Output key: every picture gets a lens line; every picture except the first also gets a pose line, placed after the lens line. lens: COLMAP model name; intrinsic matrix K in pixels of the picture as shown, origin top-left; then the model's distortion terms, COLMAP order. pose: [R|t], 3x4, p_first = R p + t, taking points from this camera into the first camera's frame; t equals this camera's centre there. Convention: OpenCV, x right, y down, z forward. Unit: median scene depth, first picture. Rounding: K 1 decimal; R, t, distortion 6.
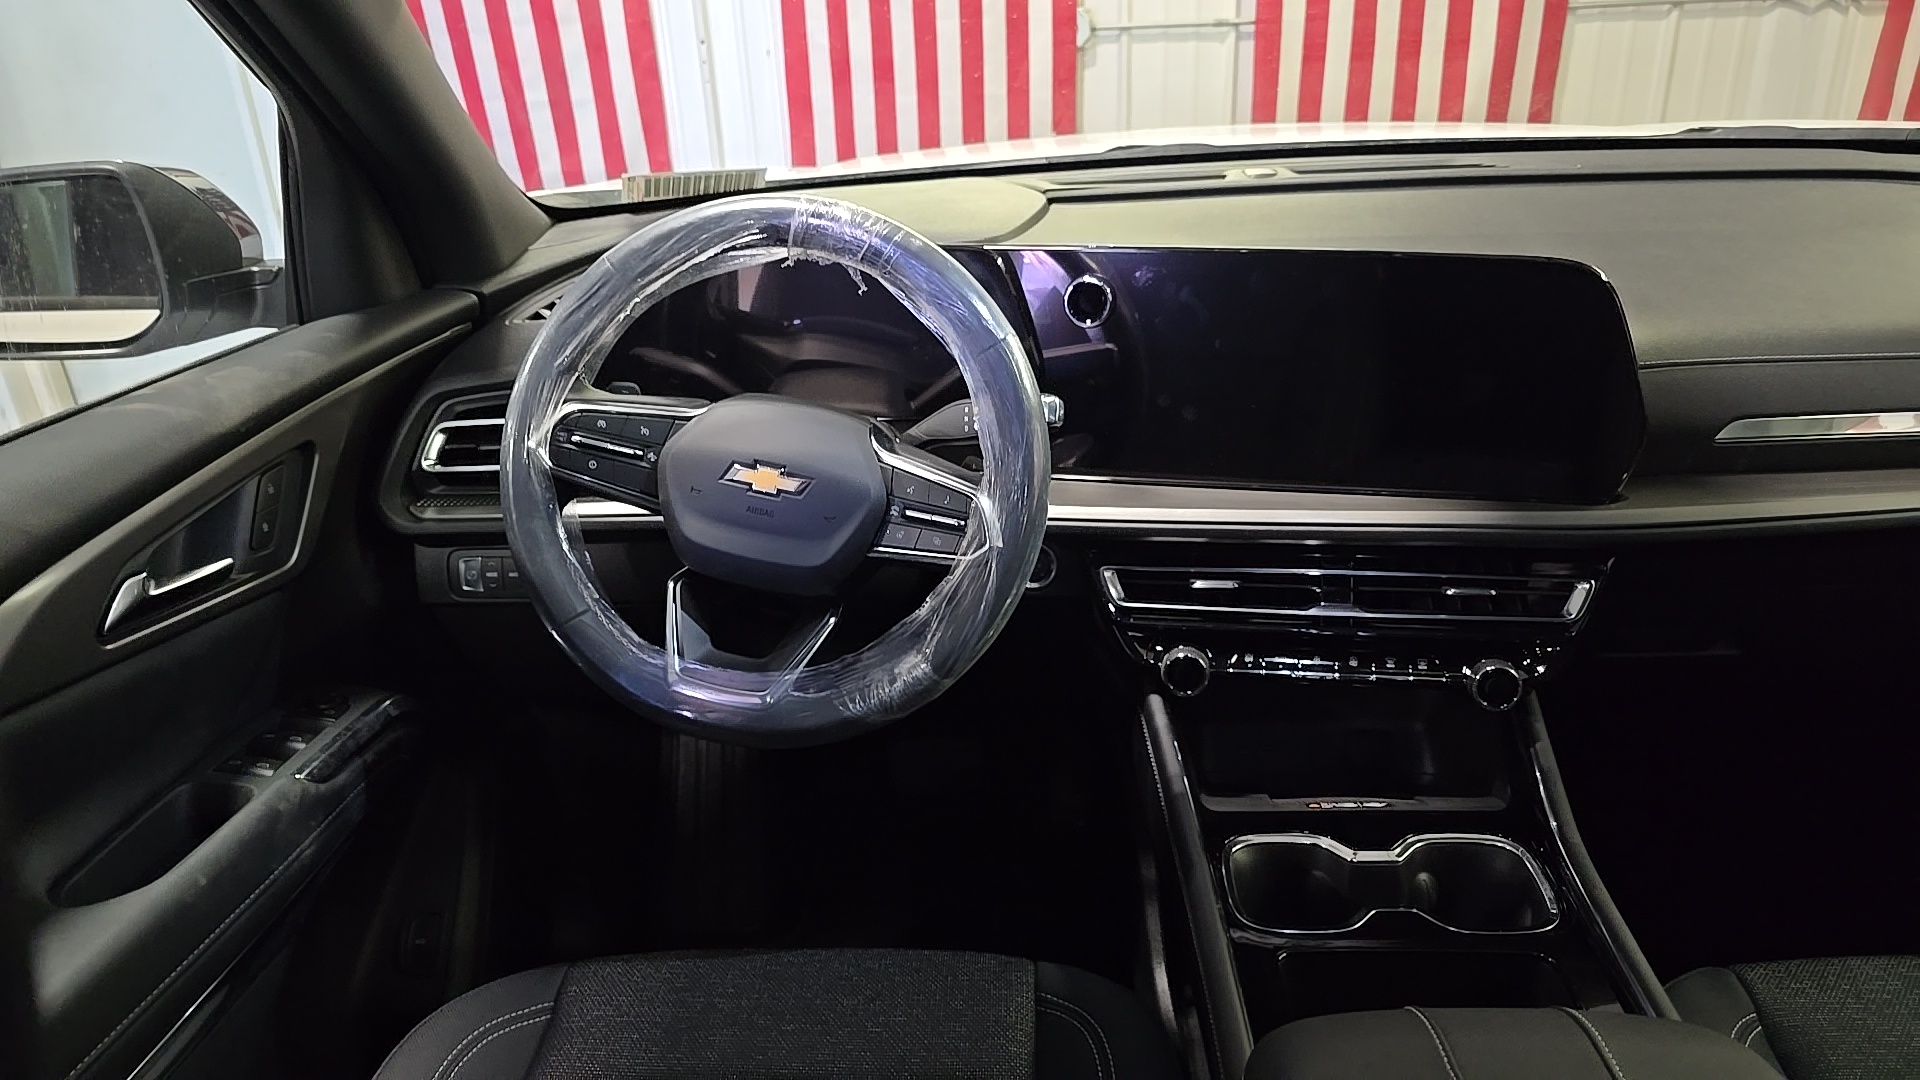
lens RADIAL K [[1306.0, 0, 955.6], [0, 1306.0, 561.7], [0, 0, 1]] dist [0.060075, -0.055792]
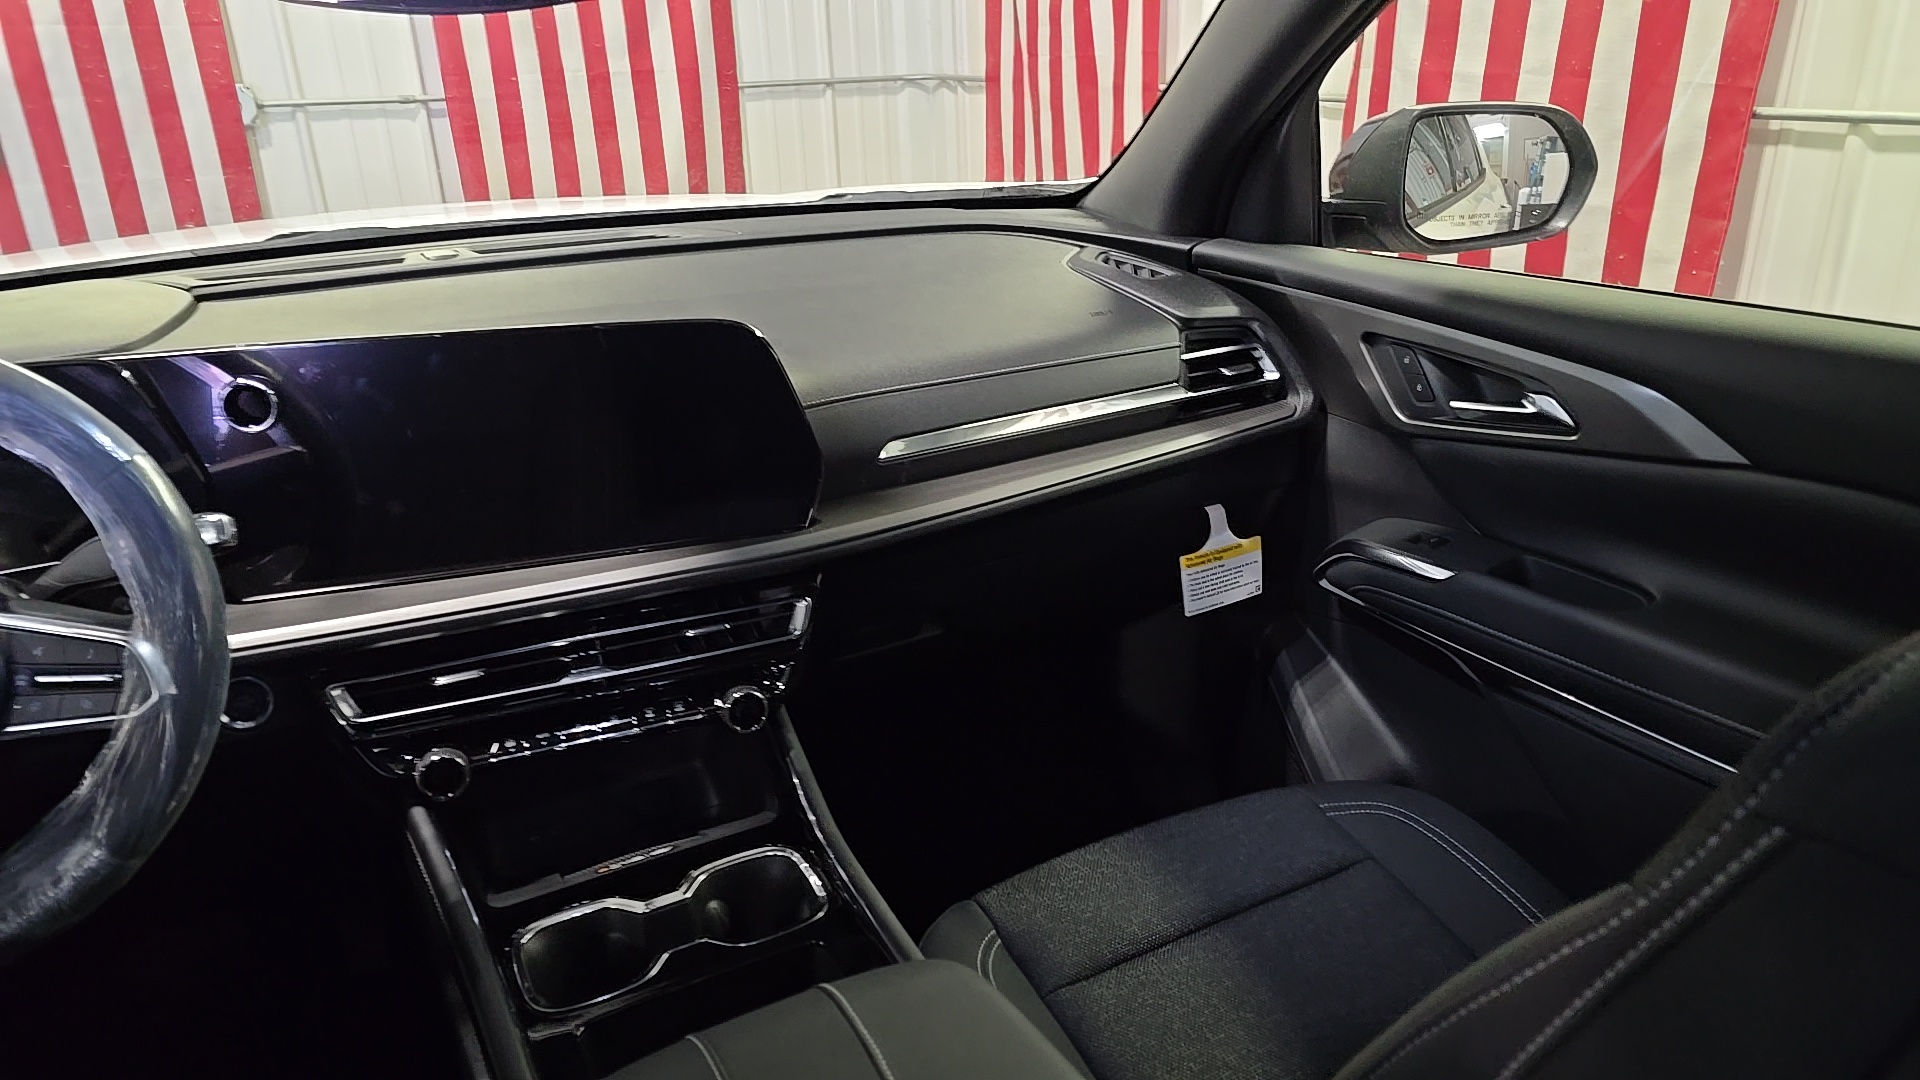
lens RADIAL K [[1306.0, 0, 984.9], [0, 1306.0, 549.1], [0, 0, 1]] dist [0.060075, -0.055792]
pose [[0.848416, -0.178714, 0.498248, 0.062627], [0.206716, 0.978400, -0.001058, 0.006433], [-0.487297, 0.103894, 0.867034, -0.041984]]
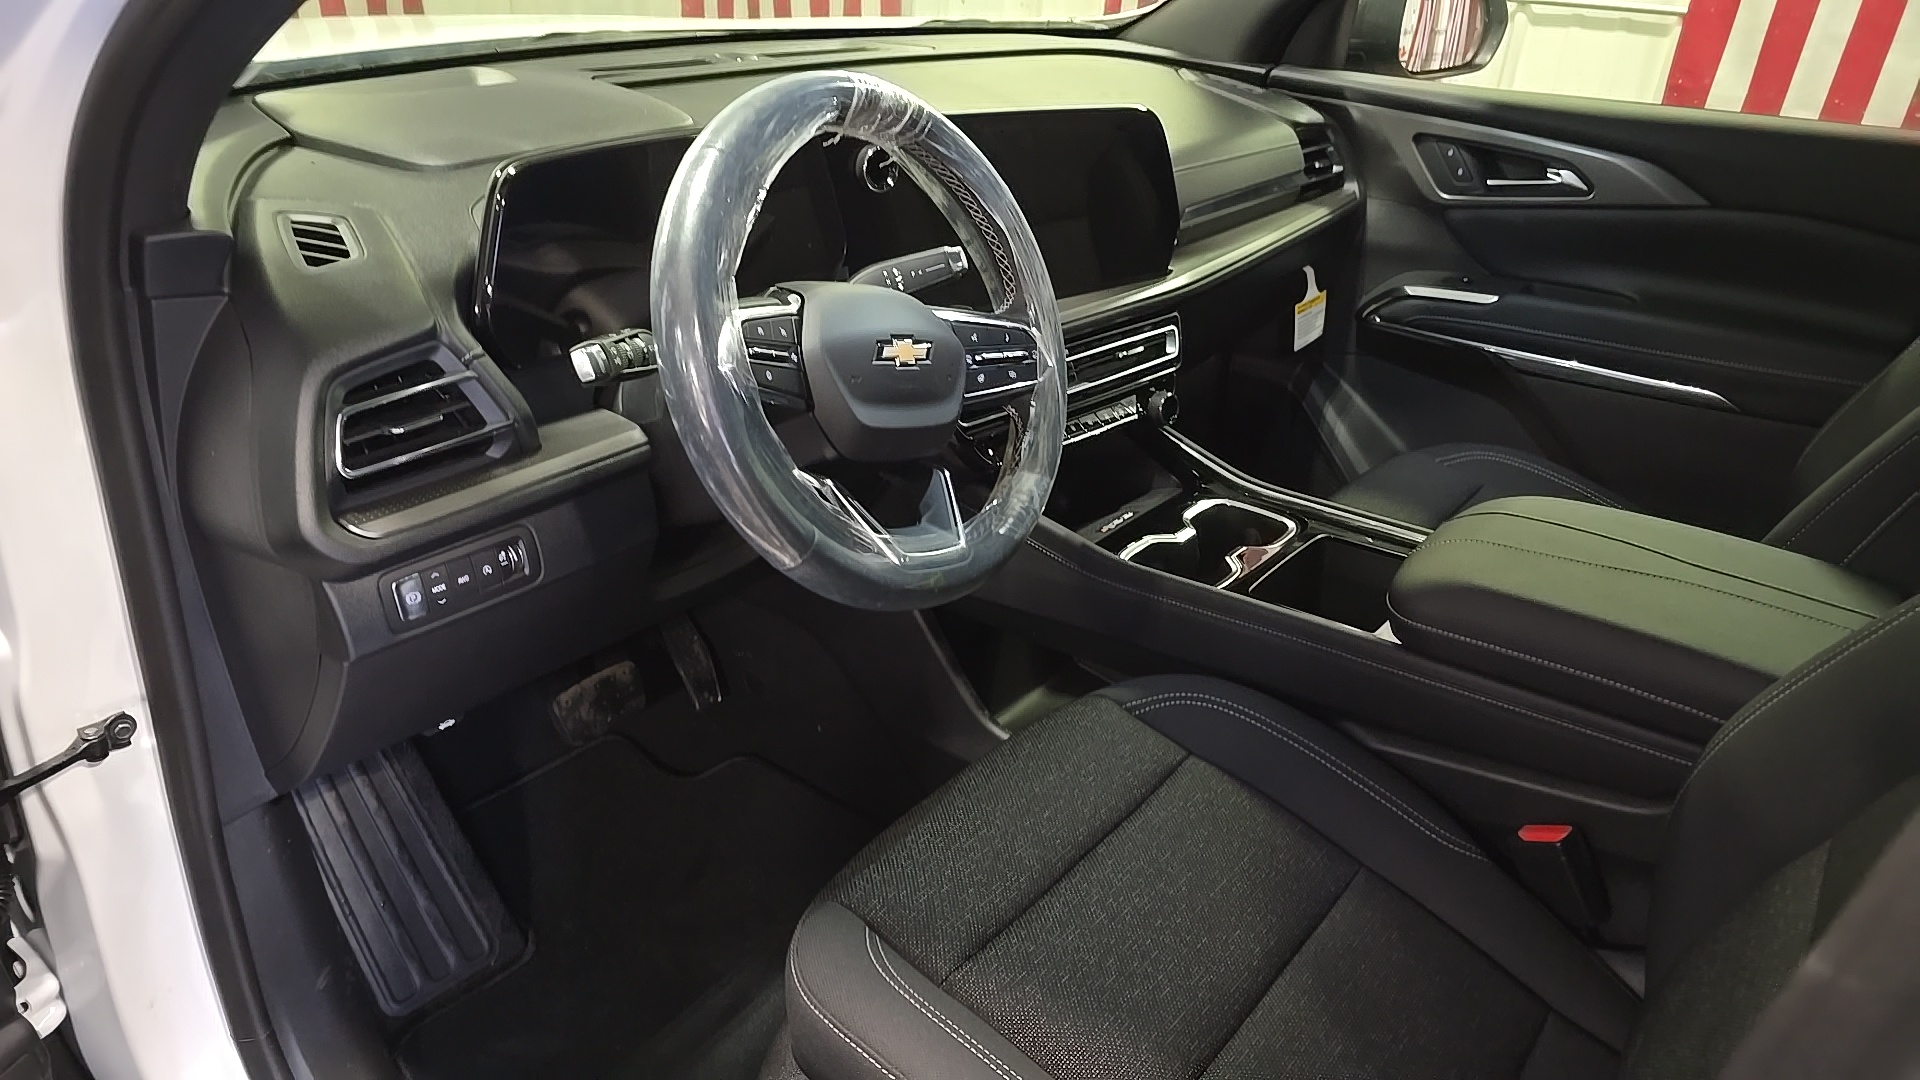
lens RADIAL K [[1306.0, 0, 968.1], [0, 1306.0, 547.4], [0, 0, 1]] dist [0.060075, -0.055792]
pose [[0.557790, -0.305448, 0.771733, -0.887767], [0.263564, 0.946878, 0.184272, -0.085235], [-0.787023, 0.100616, 0.608664, 0.312468]]
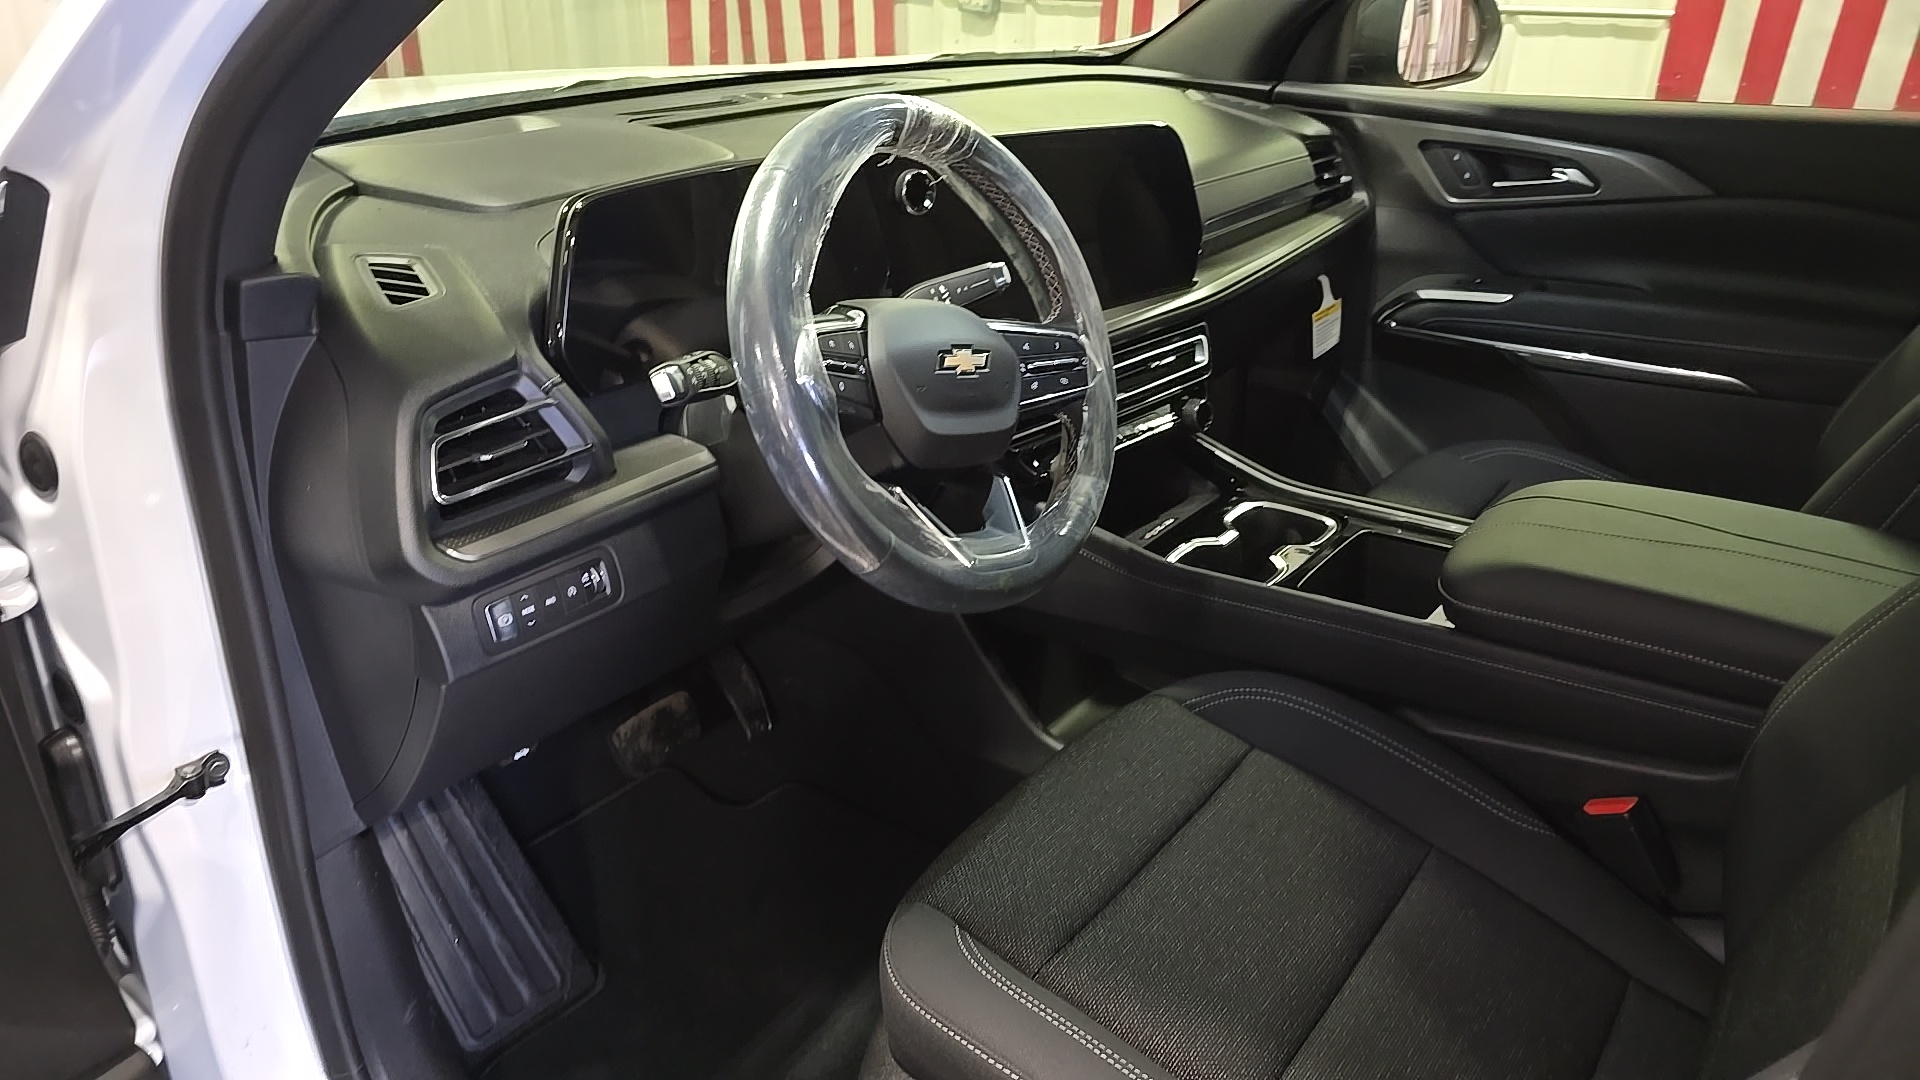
lens RADIAL K [[1306.0, 0, 965.1], [0, 1306.0, 552.4], [0, 0, 1]] dist [0.060075, -0.055792]
pose [[0.543248, -0.311194, 0.779769, -0.944081], [0.310465, 0.937395, 0.157806, -0.076679], [-0.780060, 0.156363, 0.605853, 0.343083]]
